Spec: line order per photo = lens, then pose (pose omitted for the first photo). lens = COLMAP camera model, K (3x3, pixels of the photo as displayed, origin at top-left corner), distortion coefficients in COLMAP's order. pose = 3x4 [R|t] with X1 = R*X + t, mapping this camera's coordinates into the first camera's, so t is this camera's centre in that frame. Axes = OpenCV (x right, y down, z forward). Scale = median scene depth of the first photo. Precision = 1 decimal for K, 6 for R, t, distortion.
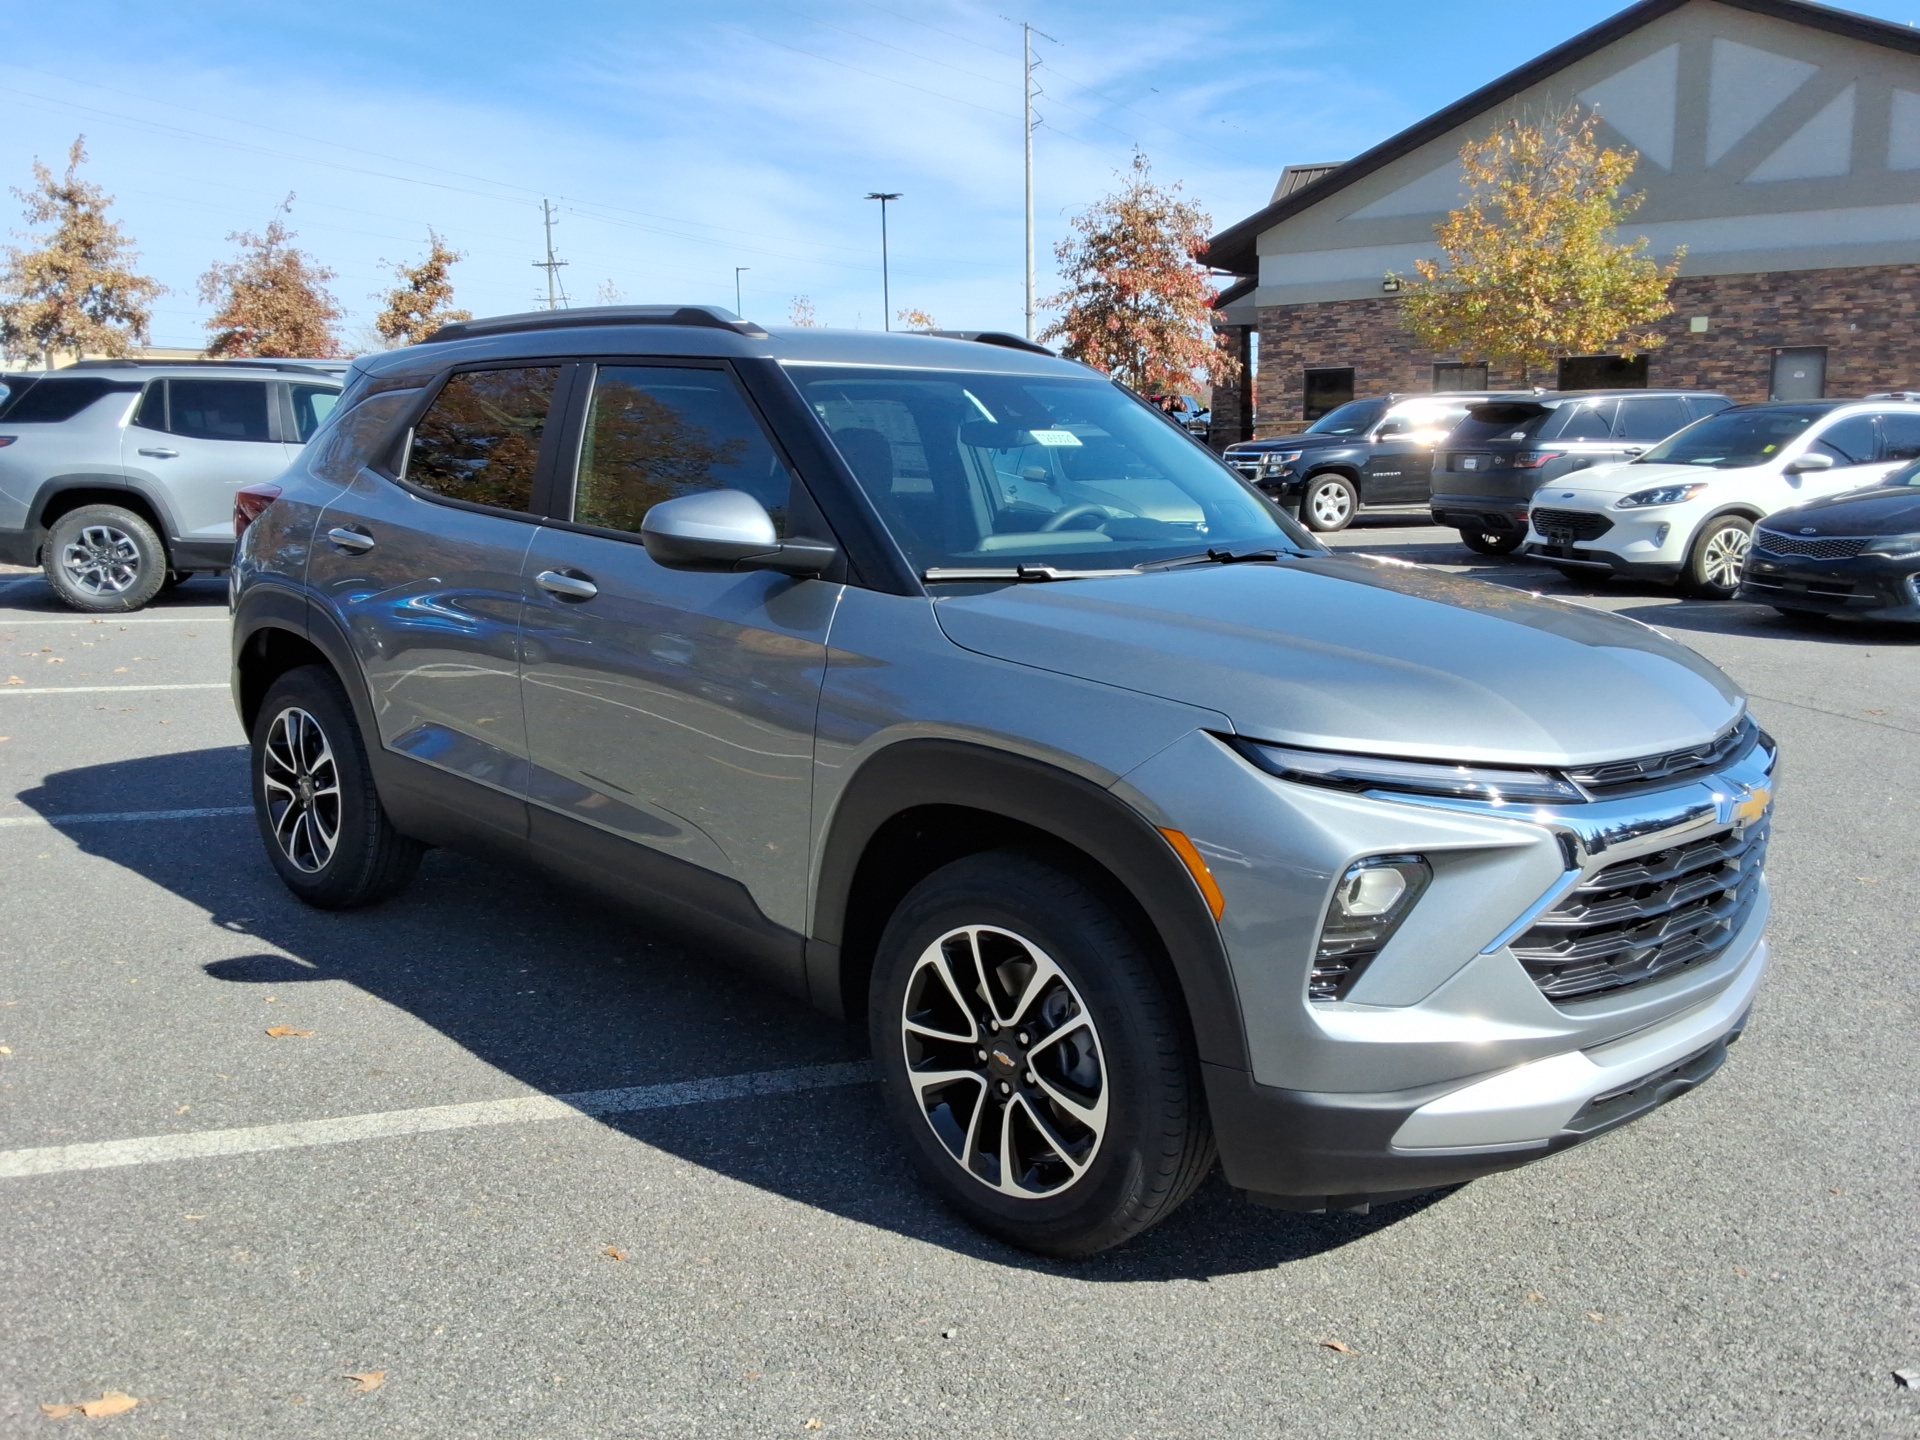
lens RADIAL K [[1550.5, 0, 953.4], [0, 1550.5, 707.7], [0, 0, 1]] dist [0.100474, -0.139419]
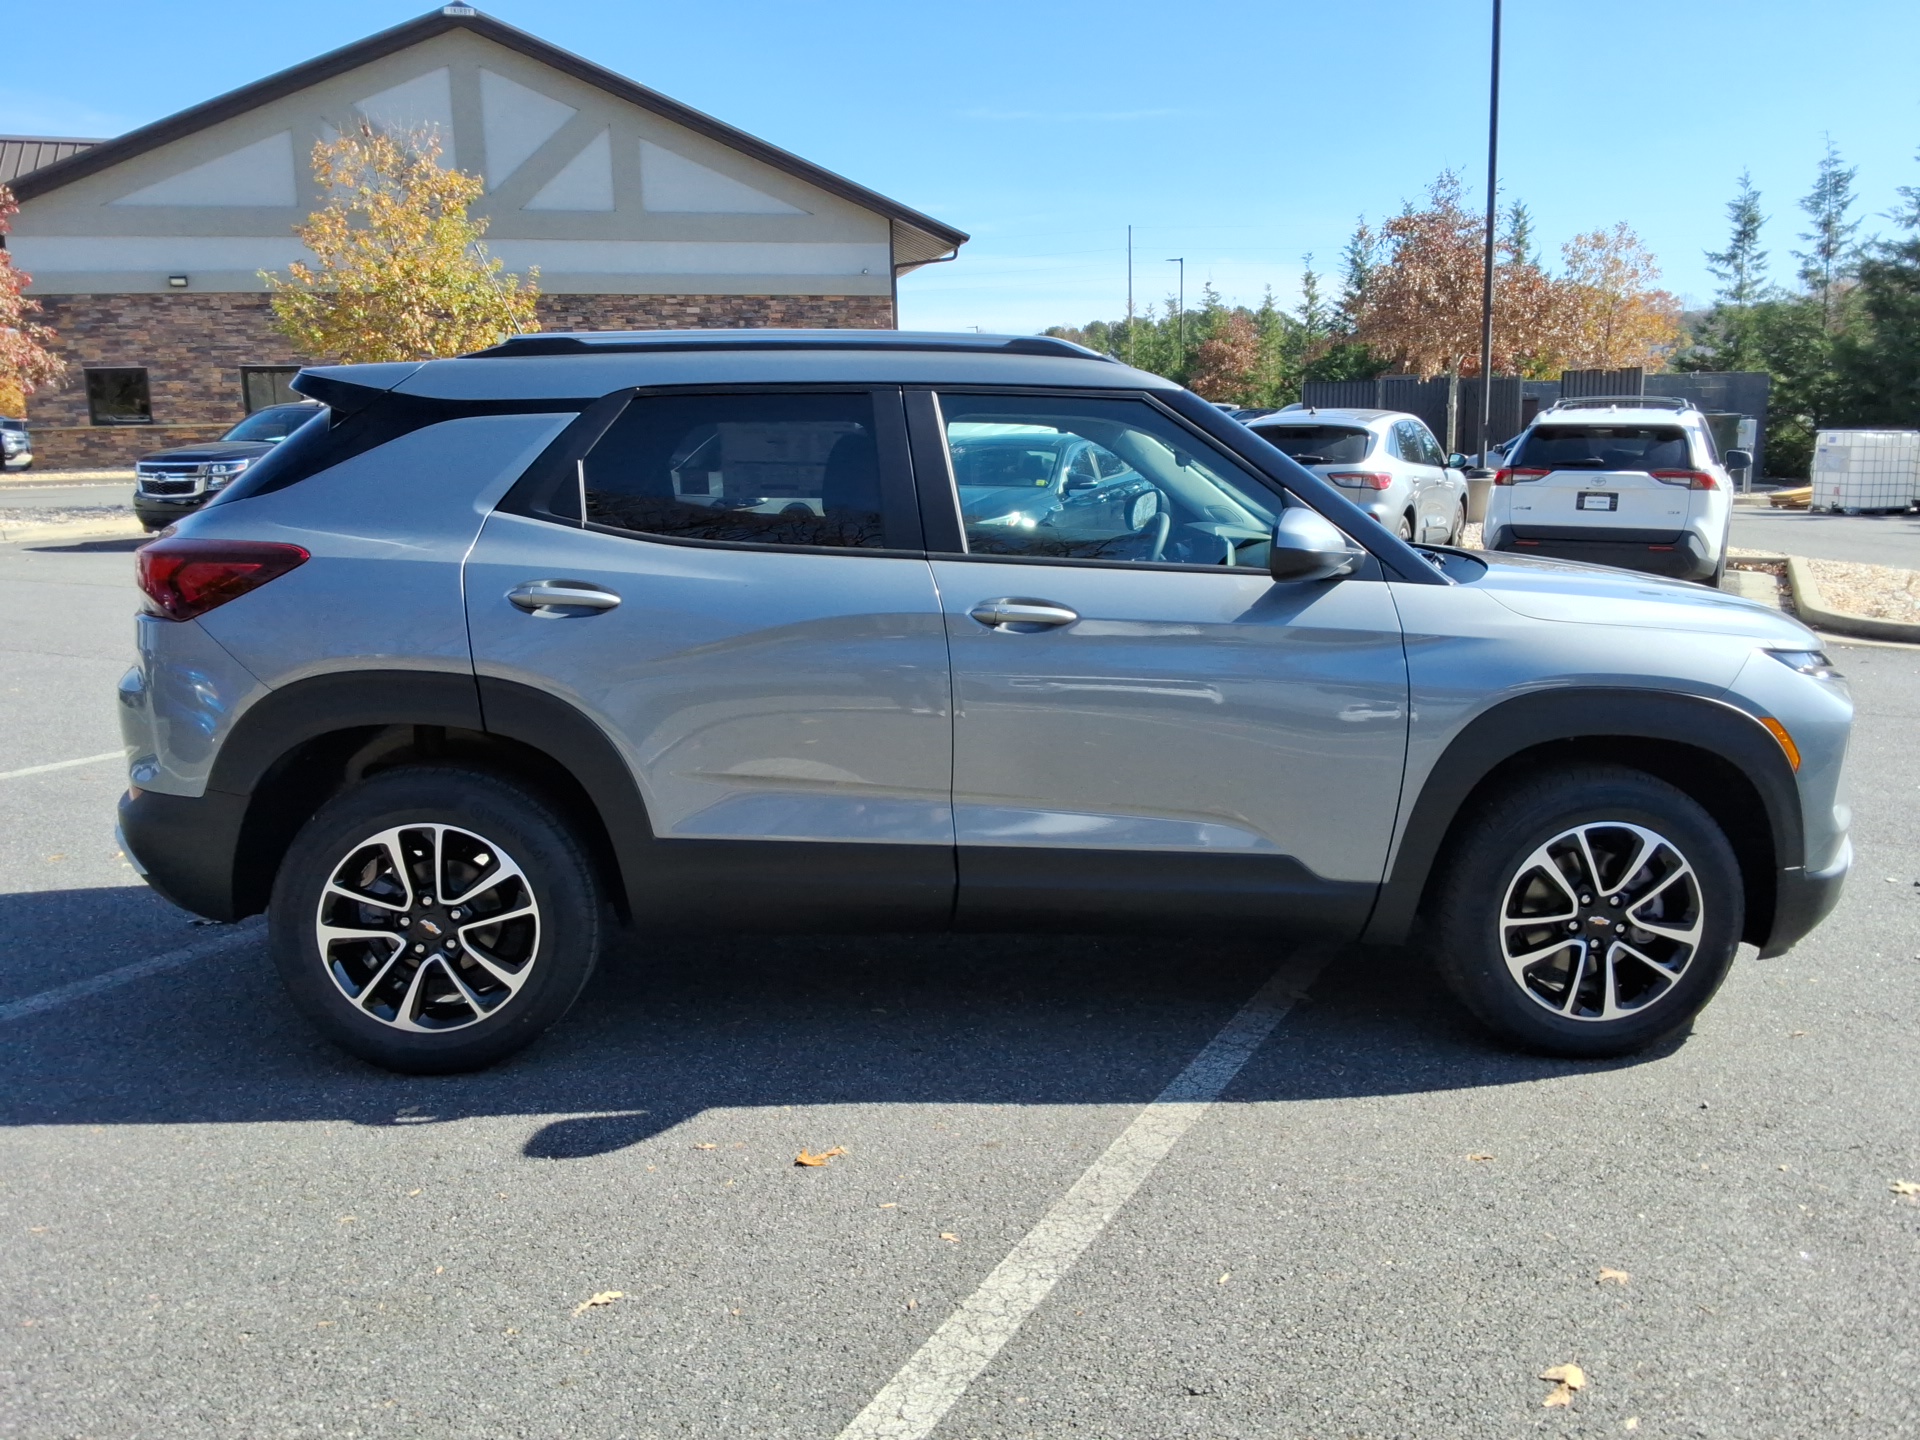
lens RADIAL K [[1550.5, 0, 965.0], [0, 1550.5, 719.2], [0, 0, 1]] dist [0.100474, -0.139419]
pose [[0.689918, -0.139856, 0.710249, -0.115935], [0.136756, 0.988673, 0.061839, -0.009321], [-0.710852, 0.054467, 0.701230, 0.039609]]
